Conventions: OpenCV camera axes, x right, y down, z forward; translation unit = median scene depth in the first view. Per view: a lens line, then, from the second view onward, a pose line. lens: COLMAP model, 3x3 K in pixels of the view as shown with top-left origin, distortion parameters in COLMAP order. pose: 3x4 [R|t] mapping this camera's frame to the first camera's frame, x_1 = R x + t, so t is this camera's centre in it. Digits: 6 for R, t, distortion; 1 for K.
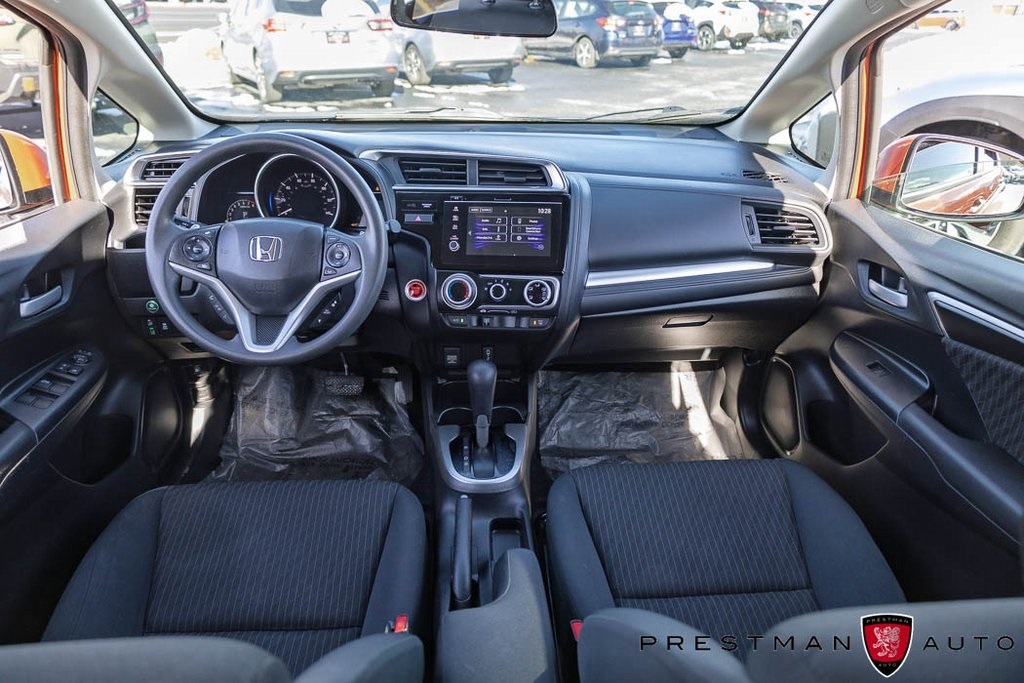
lens RADIAL K [[667.3, 0, 514.3], [0, 667.3, 341.0], [0, 0, 1]] dist [0.005072, -0.001277]
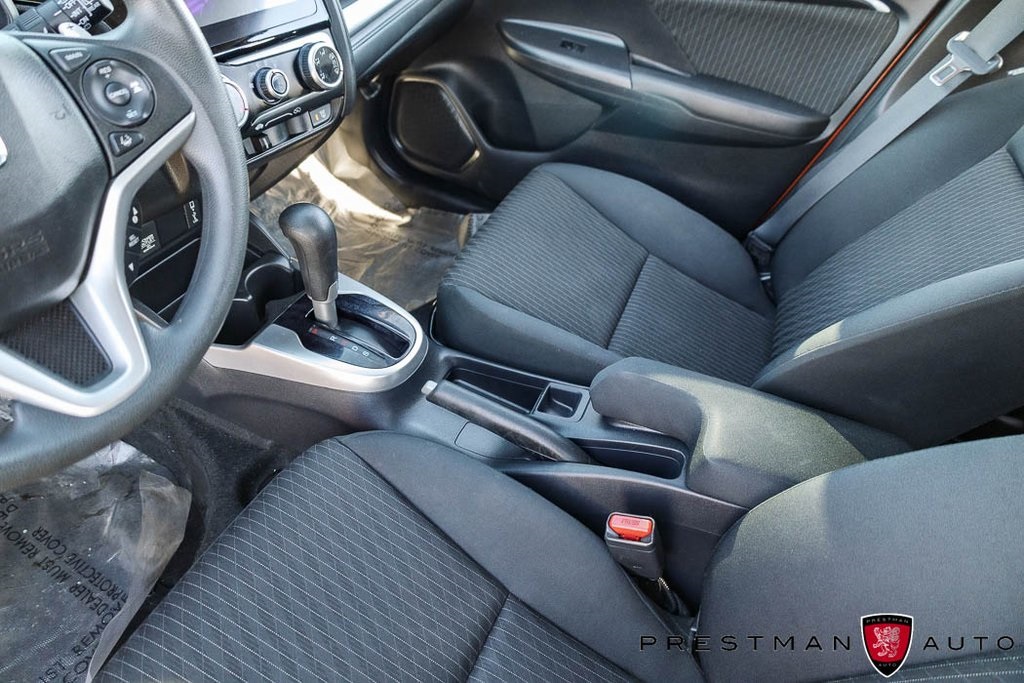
lens RADIAL K [[667.3, 0, 512.4], [0, 667.3, 340.8], [0, 0, 1]] dist [0.005072, -0.001277]
pose [[0.447831, -0.571162, 0.687911, -0.446406], [0.261230, 0.819385, 0.510262, -0.129599], [-0.855106, -0.048808, 0.516151, 0.501945]]
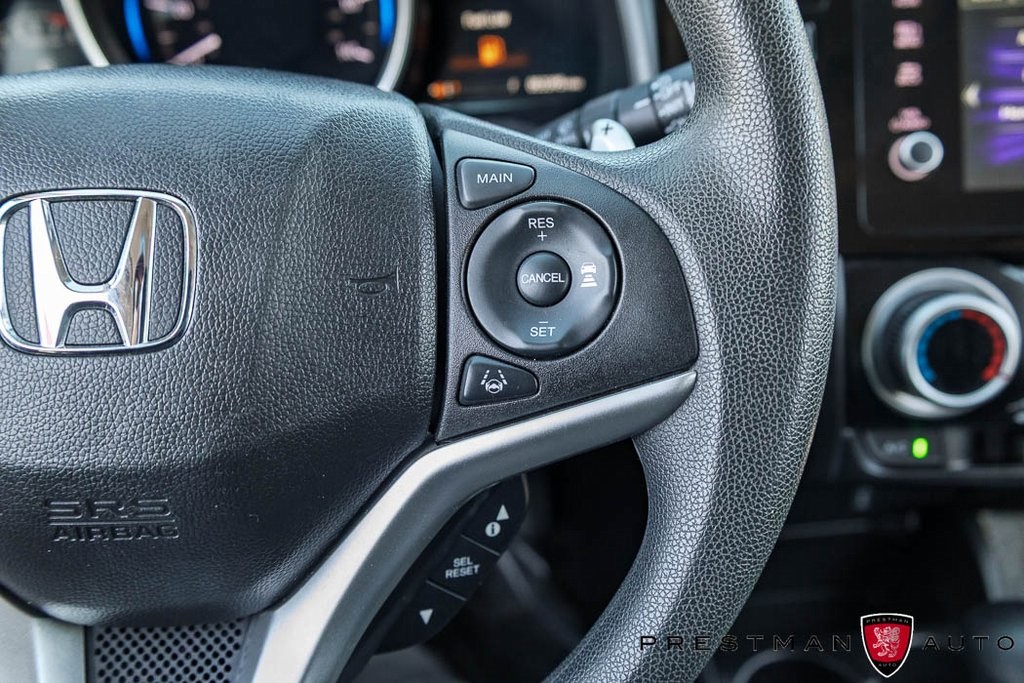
lens RADIAL K [[877.7, 0, 508.7], [0, 877.7, 339.6], [0, 0, 1]] dist [0.016786, 0.027609]
pose [[0.998604, -0.051822, -0.010214, -0.231813], [0.052637, 0.992411, 0.111126, -0.119080], [0.004378, -0.111508, 0.993754, 0.674174]]
